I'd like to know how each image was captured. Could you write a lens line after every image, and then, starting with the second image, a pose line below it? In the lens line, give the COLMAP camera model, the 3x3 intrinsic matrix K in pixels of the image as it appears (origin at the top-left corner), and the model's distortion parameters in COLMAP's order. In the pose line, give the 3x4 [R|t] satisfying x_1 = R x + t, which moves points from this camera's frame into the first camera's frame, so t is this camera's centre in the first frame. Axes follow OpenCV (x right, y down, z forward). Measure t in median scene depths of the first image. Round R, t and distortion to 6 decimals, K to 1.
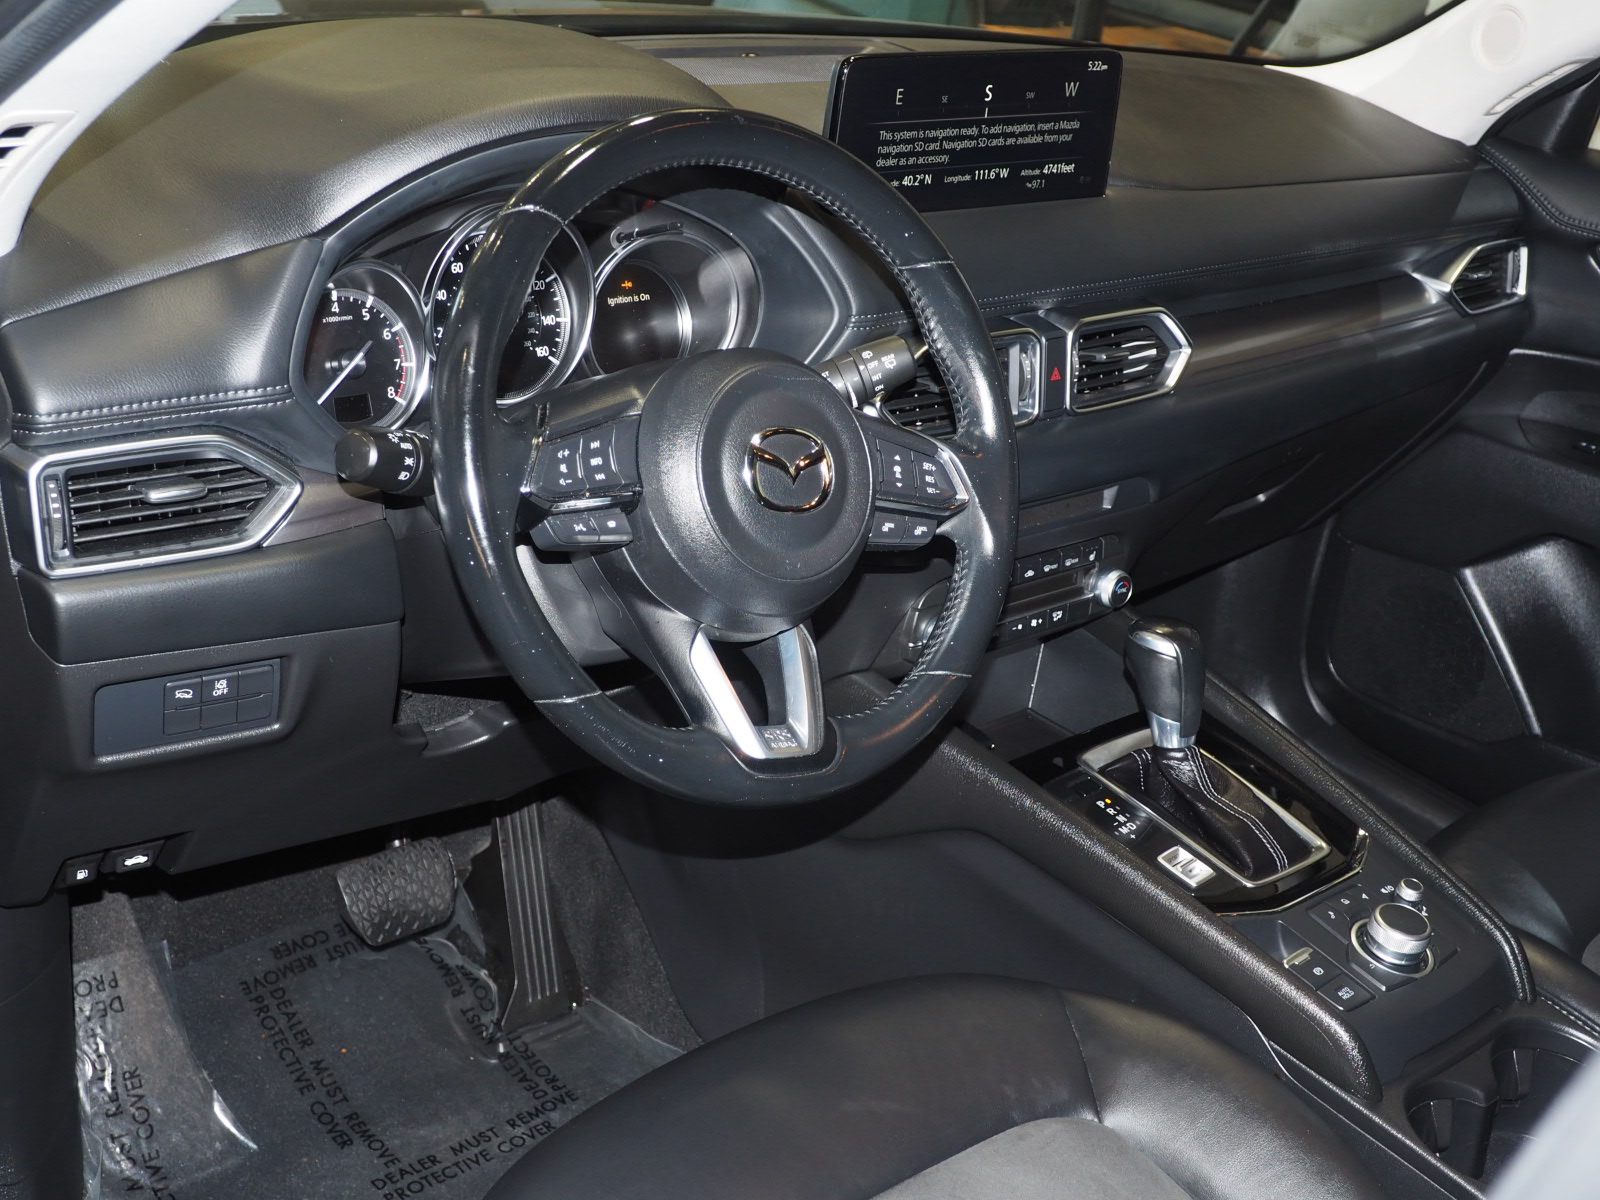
lens RADIAL K [[1910.2, 0, 800.0], [0, 1910.2, 600.0], [0, 0, 1]] dist [0.013838, -0.010784]
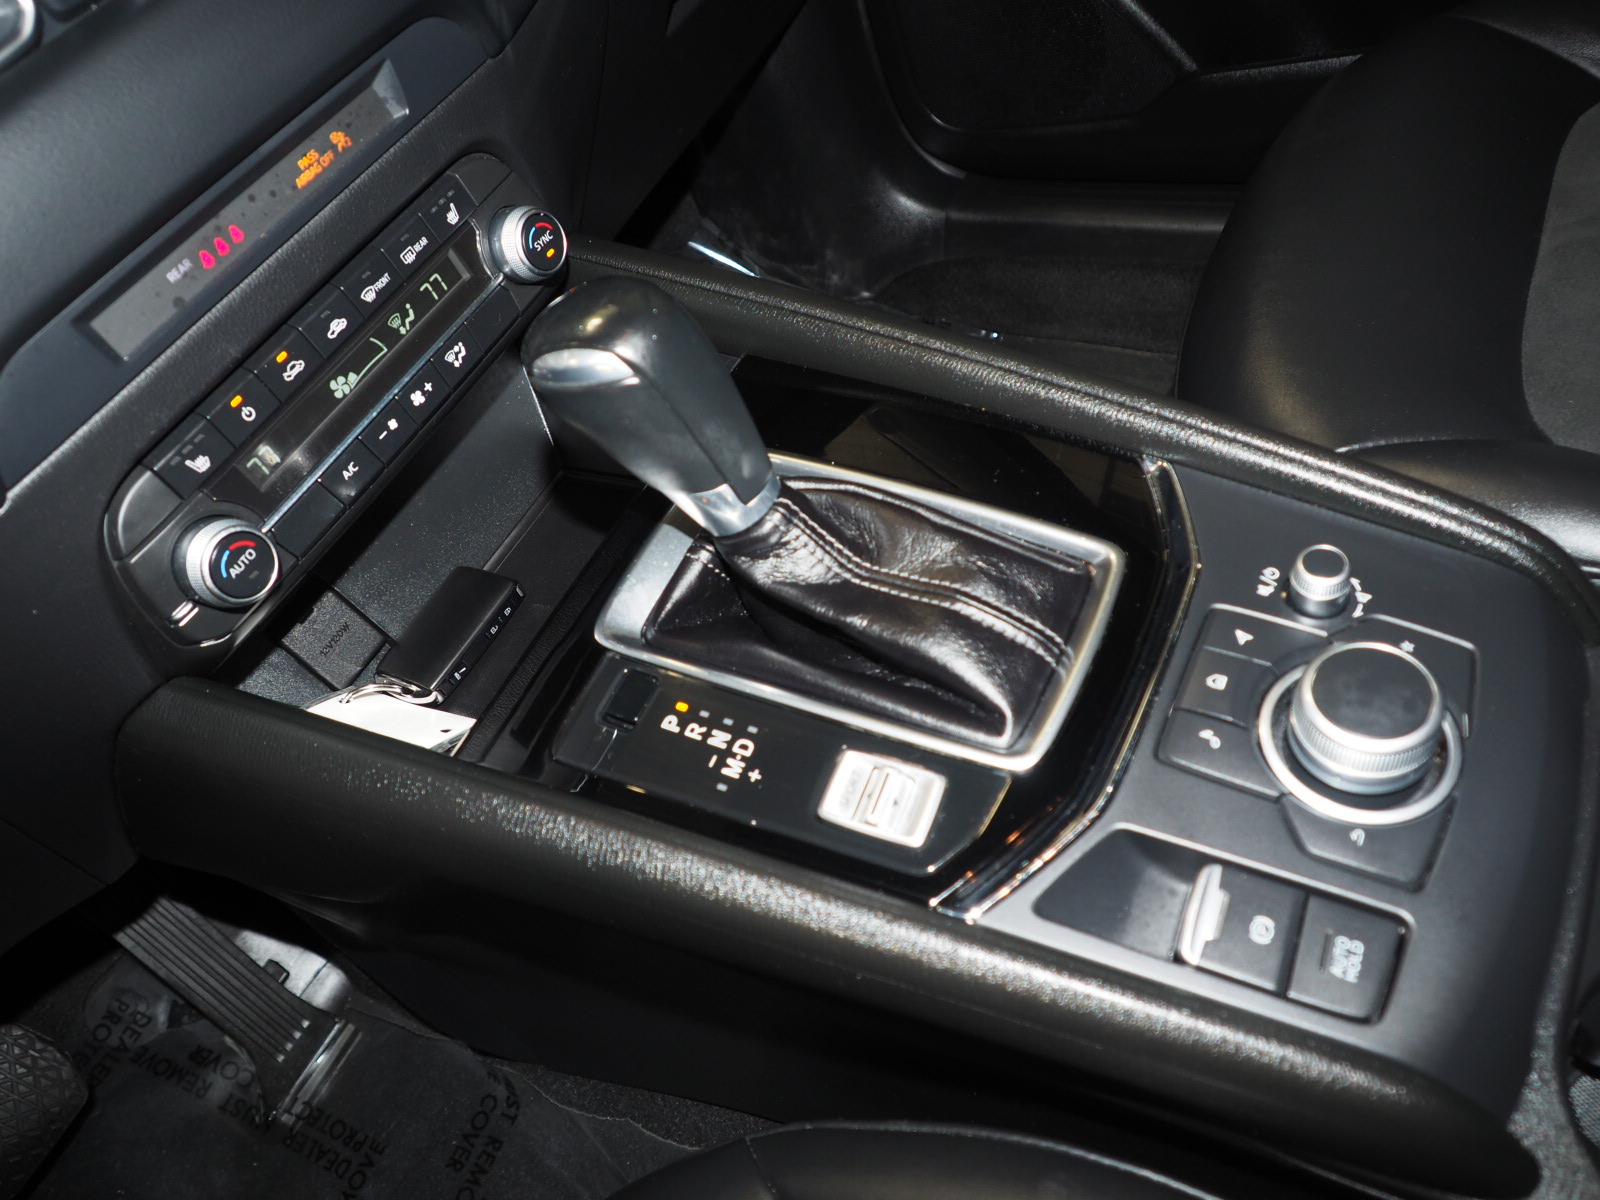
lens RADIAL K [[1121.7, 0, 803.1], [0, 1121.7, 610.7], [0, 0, 1]] dist [-0.035976, -0.002391]
pose [[0.851566, -0.522561, -0.042026, 0.210498], [0.500594, 0.786718, 0.361220, 0.000338], [-0.155697, -0.328640, 0.931533, 0.738908]]
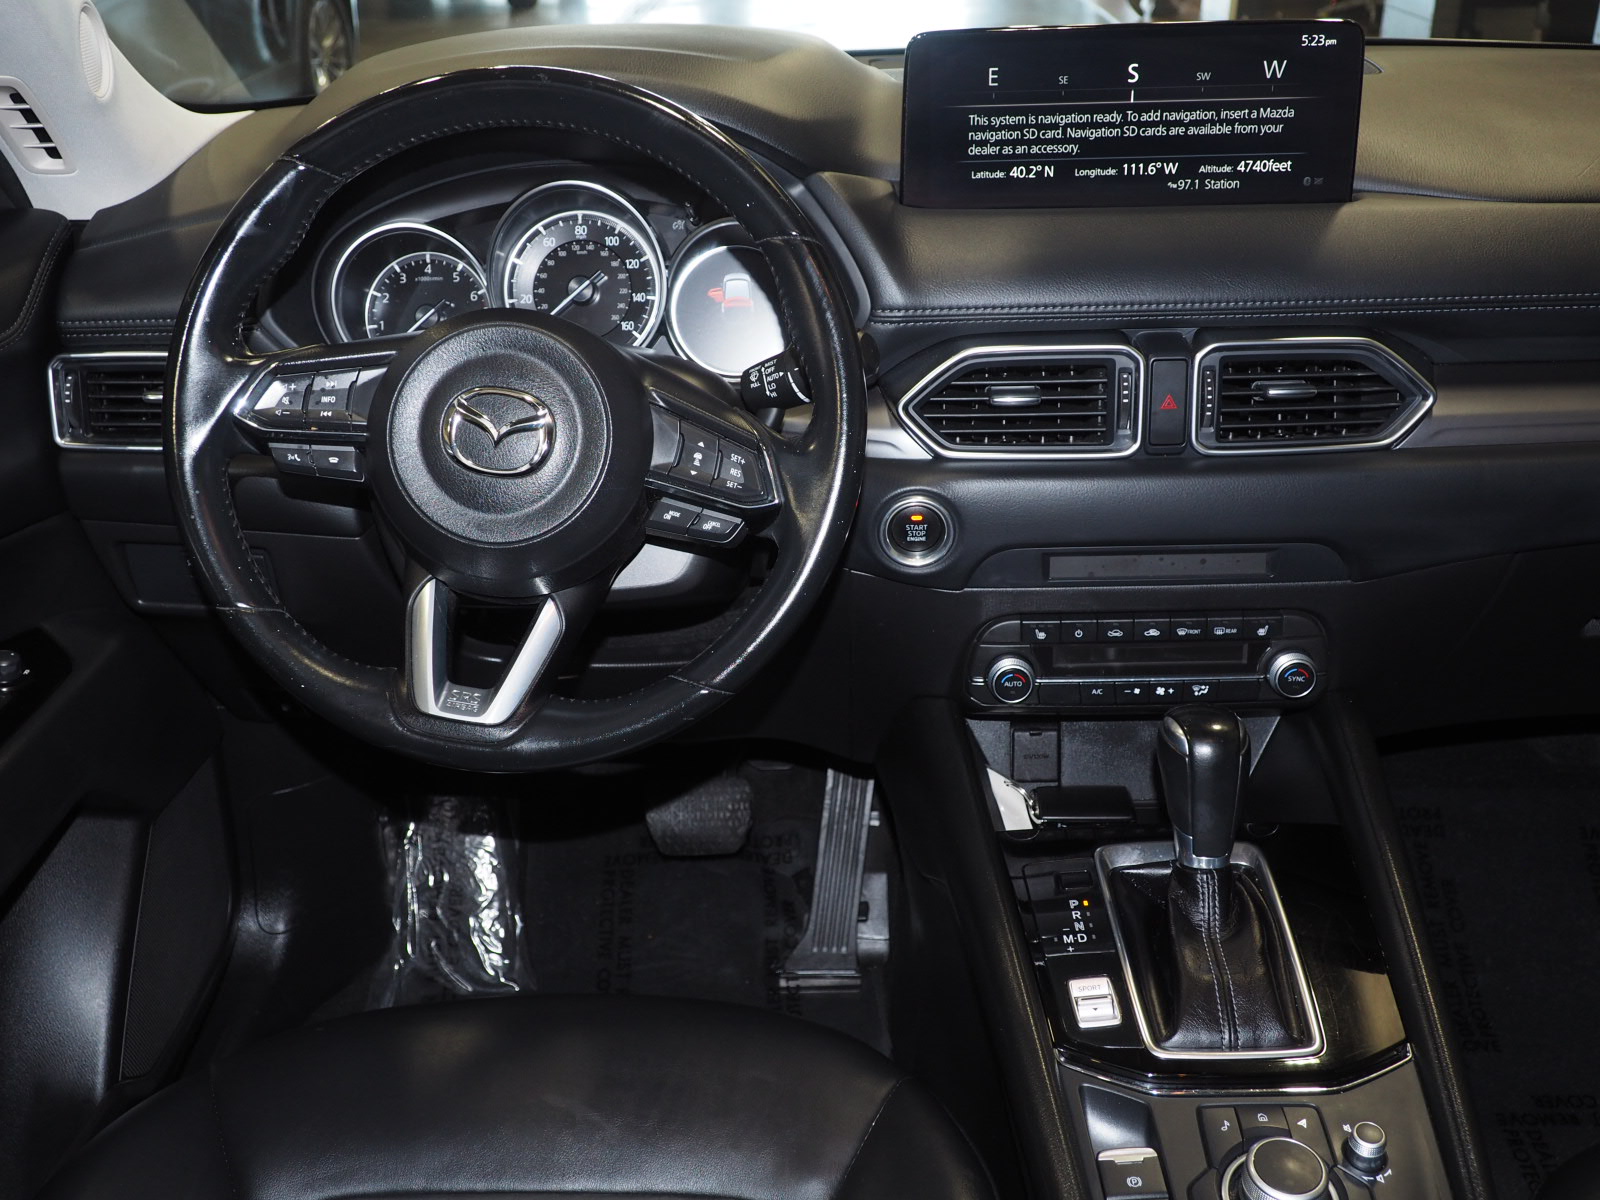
lens RADIAL K [[1590.1, 0, 800.1], [0, 1590.1, 585.5], [0, 0, 1]] dist [0.010124, 0.005588]
pose [[0.748239, 0.163479, -0.642972, 0.493519], [-0.176826, 0.983248, 0.044221, -0.041198], [0.639430, 0.080607, 0.764612, 0.369593]]
